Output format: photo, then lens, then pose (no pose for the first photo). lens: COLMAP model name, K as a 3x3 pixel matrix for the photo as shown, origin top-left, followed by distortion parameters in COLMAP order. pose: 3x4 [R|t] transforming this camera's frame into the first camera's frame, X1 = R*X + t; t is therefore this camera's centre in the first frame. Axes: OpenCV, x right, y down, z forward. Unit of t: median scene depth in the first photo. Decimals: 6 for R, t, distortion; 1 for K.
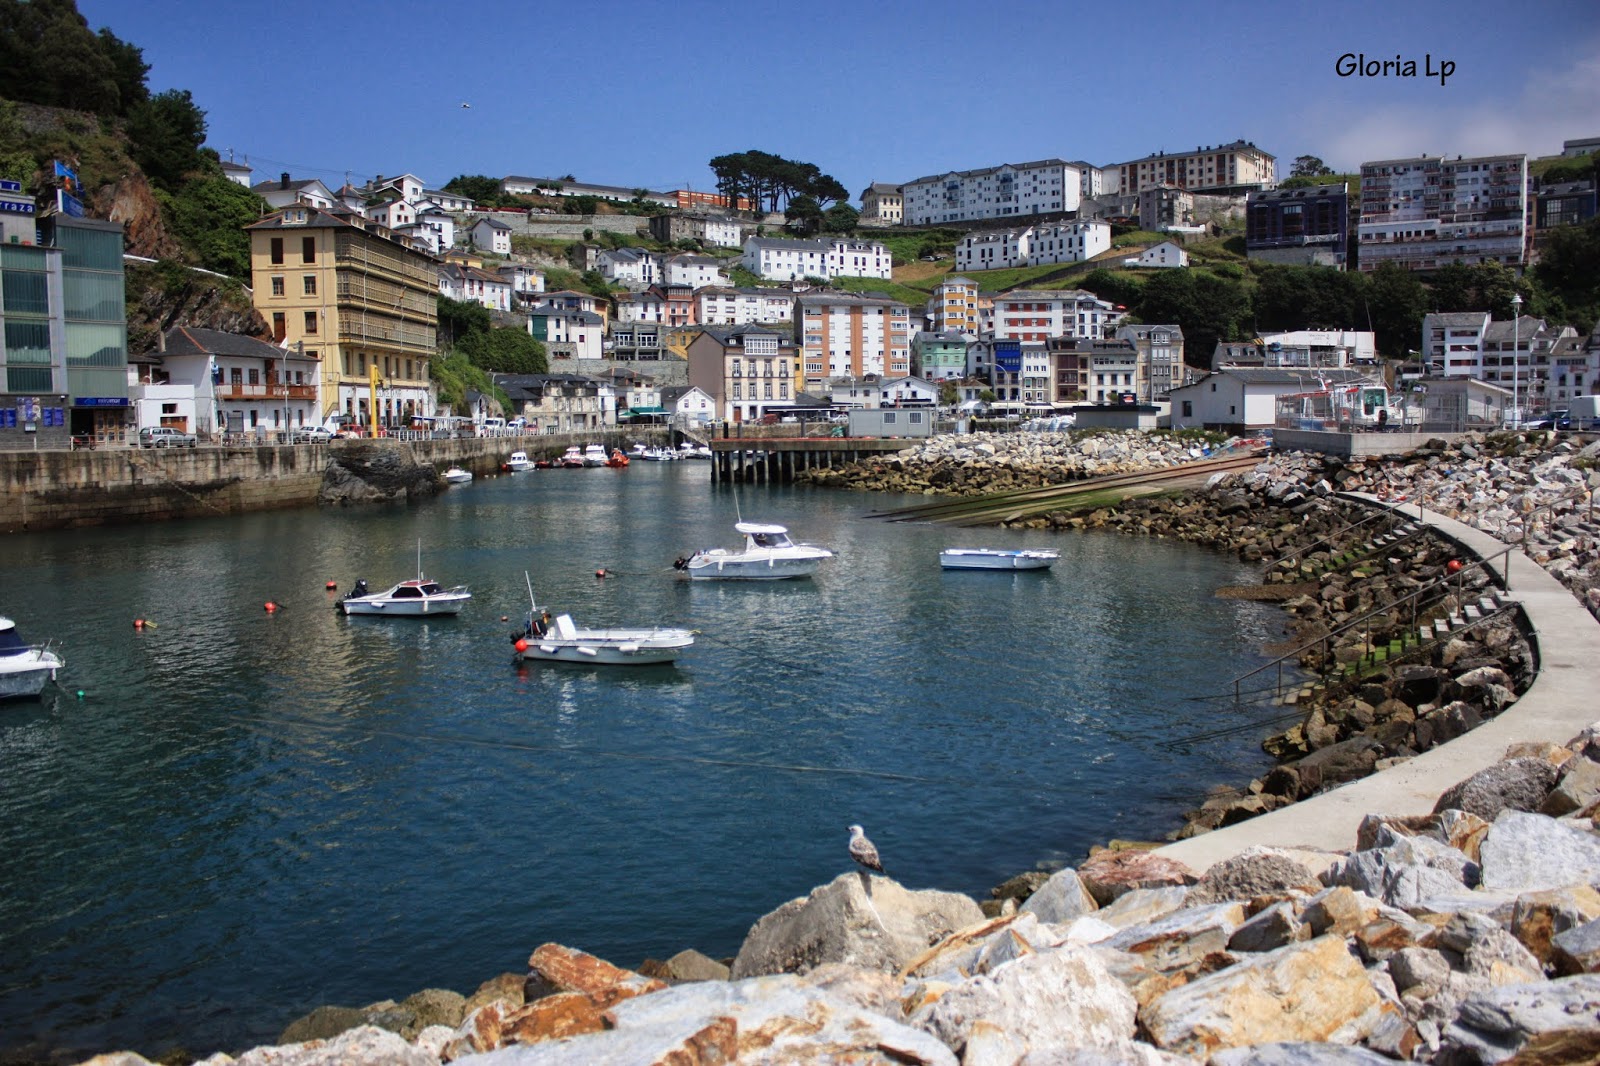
lens RADIAL K [[1369.0, 0, 800.0], [0, 1369.0, 533.0], [0, 0, 1]] dist [-0.099563, 0.007070]
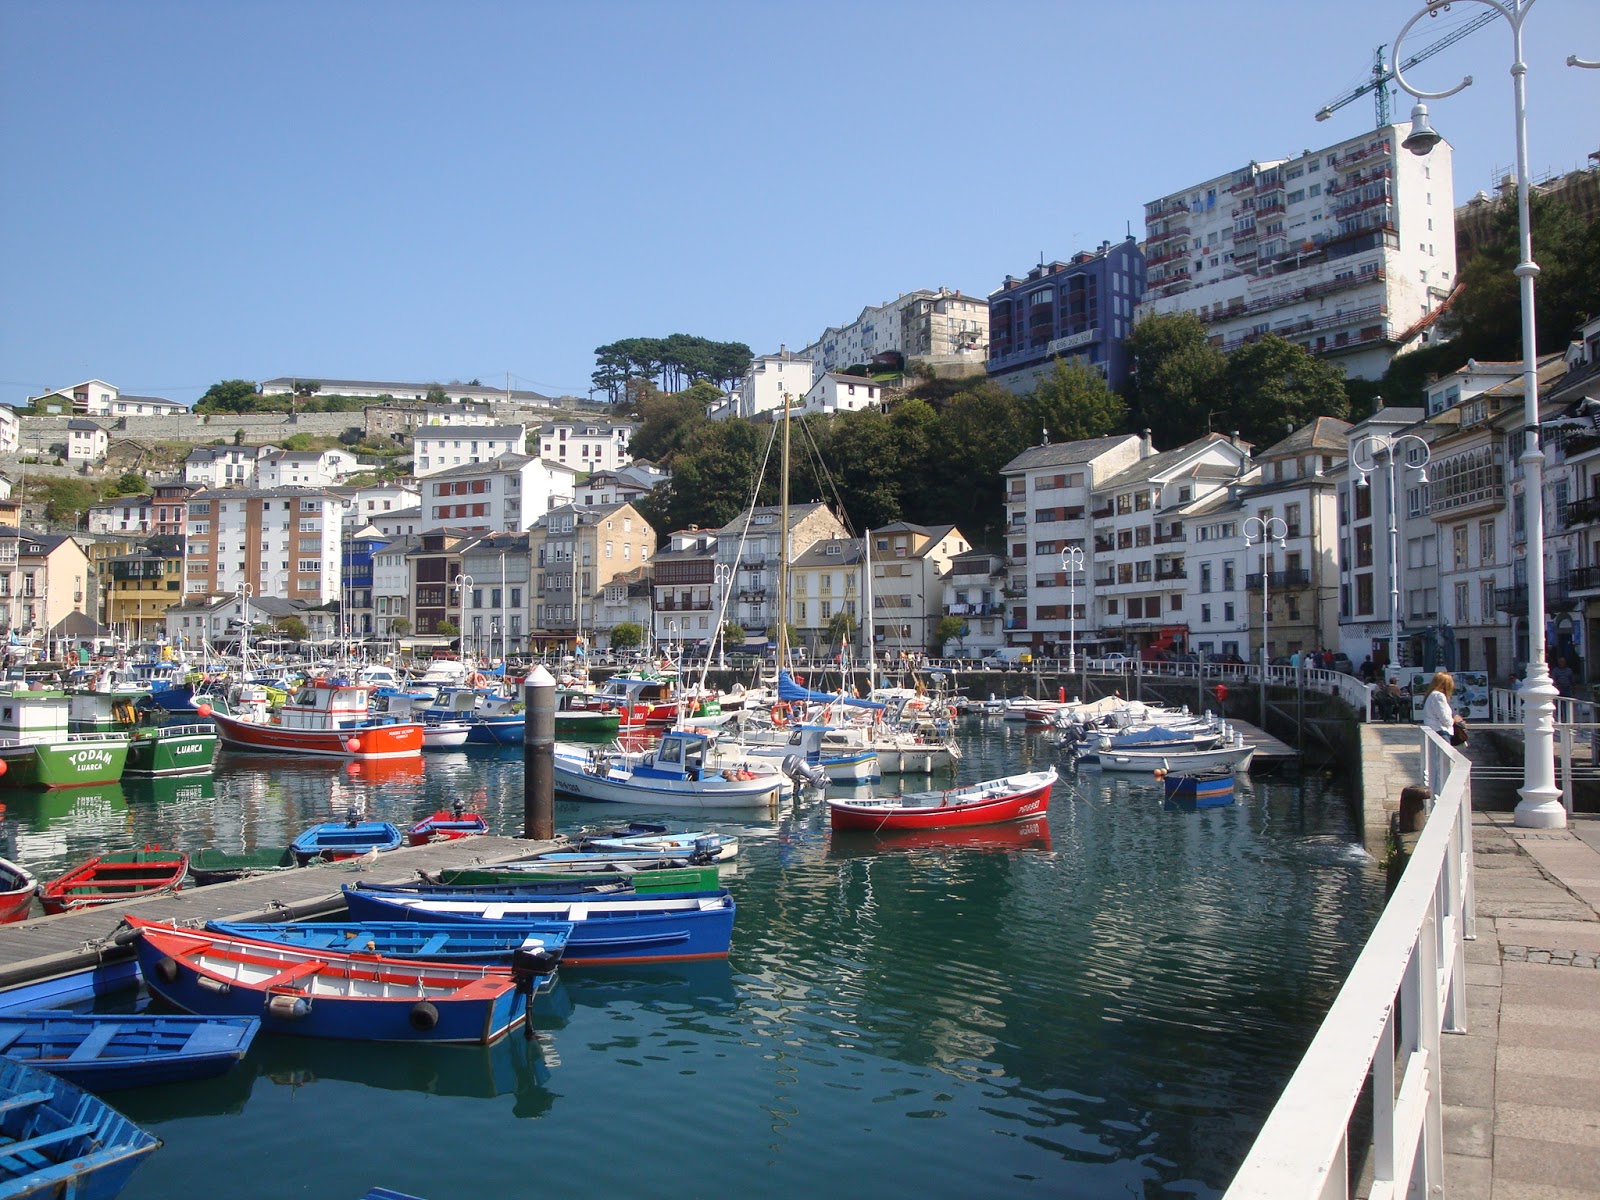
lens RADIAL K [[1328.6, 0, 800.0], [0, 1328.6, 600.0], [0, 0, 1]] dist [-0.159494, 0.117076]
pose [[0.888749, -0.005363, -0.458362, 0.582891], [-0.056801, 0.990937, -0.121730, -0.049308], [0.454861, 0.134223, 0.880390, 0.543140]]
